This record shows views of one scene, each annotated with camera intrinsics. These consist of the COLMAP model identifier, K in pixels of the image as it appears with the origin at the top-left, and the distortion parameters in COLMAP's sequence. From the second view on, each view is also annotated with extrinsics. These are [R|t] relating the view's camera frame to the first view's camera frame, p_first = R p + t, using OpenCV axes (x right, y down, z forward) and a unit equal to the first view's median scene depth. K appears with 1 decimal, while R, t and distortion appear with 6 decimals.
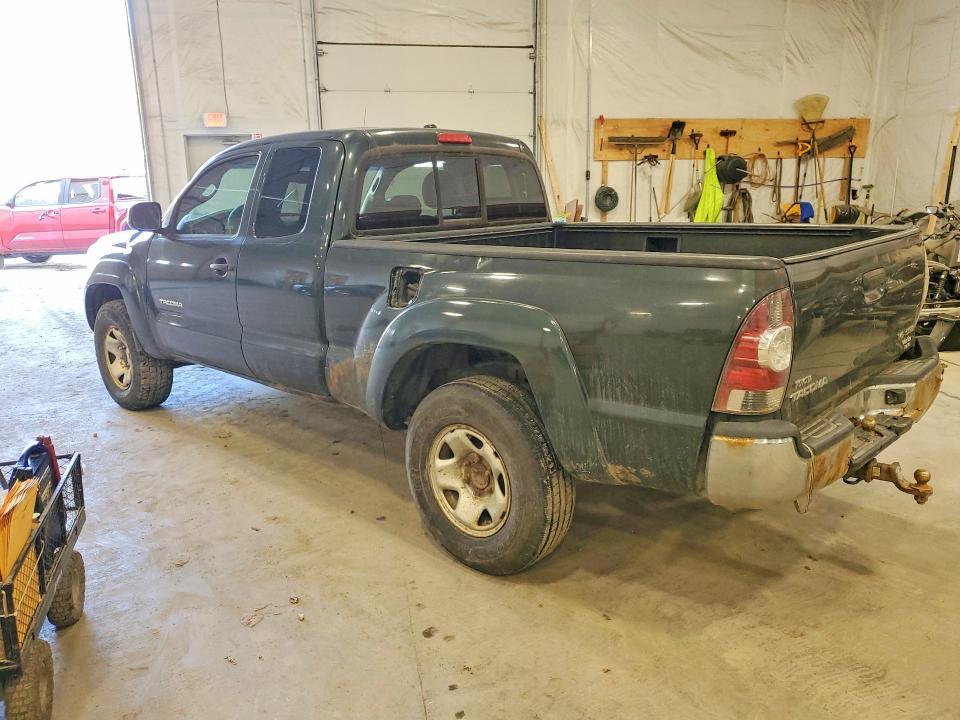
lens RADIAL K [[761.7, 0, 480.0], [0, 761.7, 360.0], [0, 0, 1]] dist [0.013038, 0.007106]
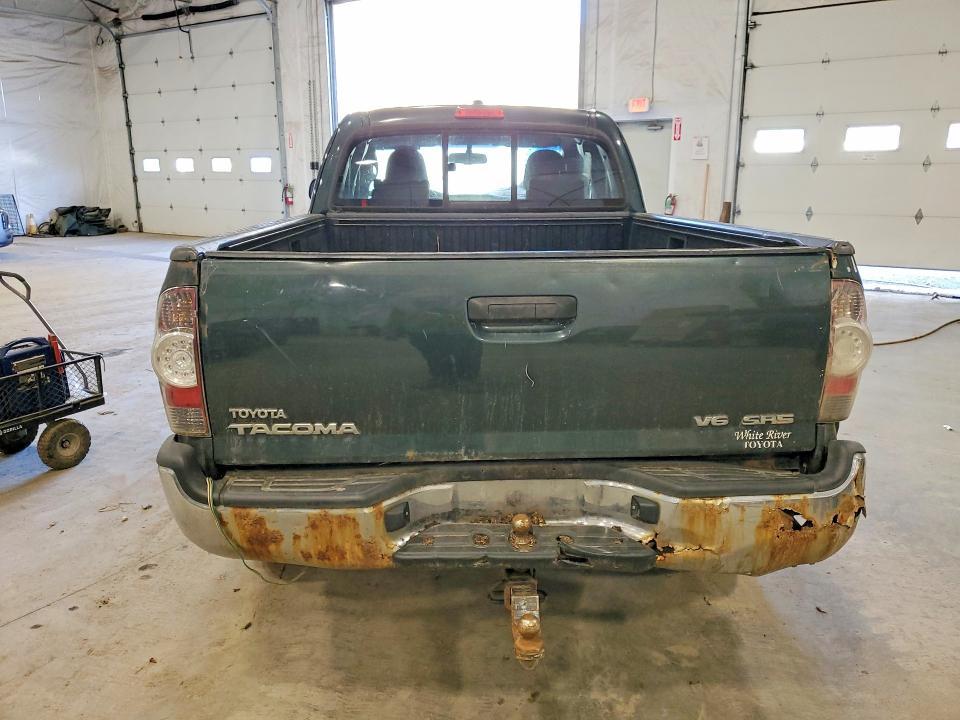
lens RADIAL K [[752.1, 0, 479.6], [0, 752.1, 367.5], [0, 0, 1]] dist [0.014373, 0.006896]
pose [[0.707518, 0.194137, -0.679506, 0.263158], [-0.176069, 0.979631, 0.096557, -0.031617], [0.684410, 0.051324, 0.727288, 0.143028]]
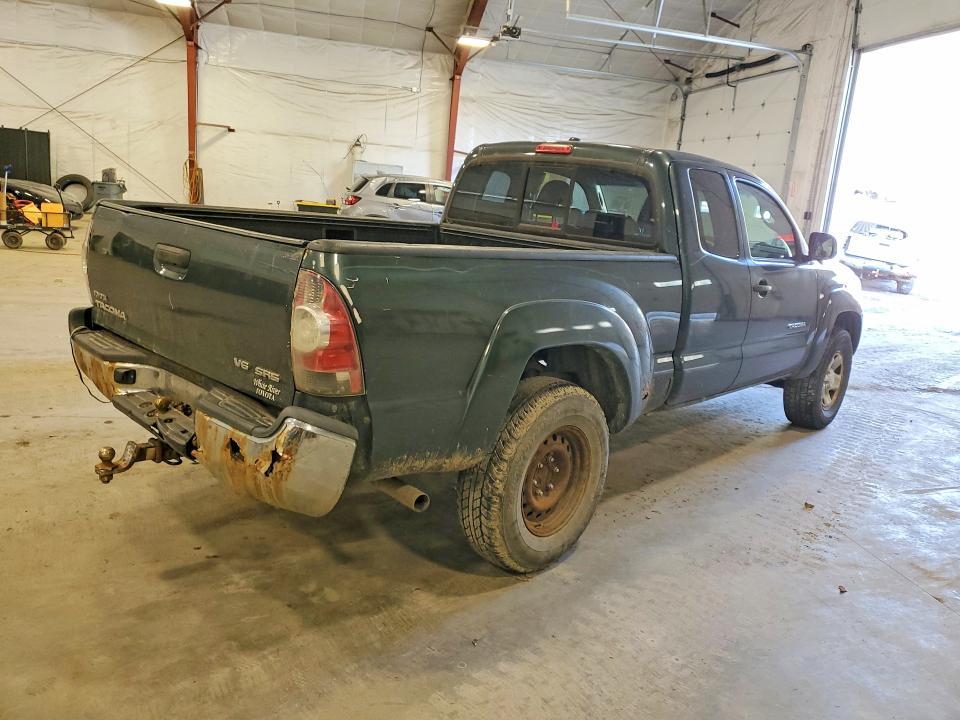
lens RADIAL K [[754.8, 0, 480.3], [0, 754.8, 346.3], [0, 0, 1]] dist [0.010095, 0.006618]
pose [[-0.016905, 0.217918, -0.975821, 0.417722], [-0.321236, 0.923035, 0.211695, -0.093626], [0.946848, 0.317047, 0.054399, 0.382984]]
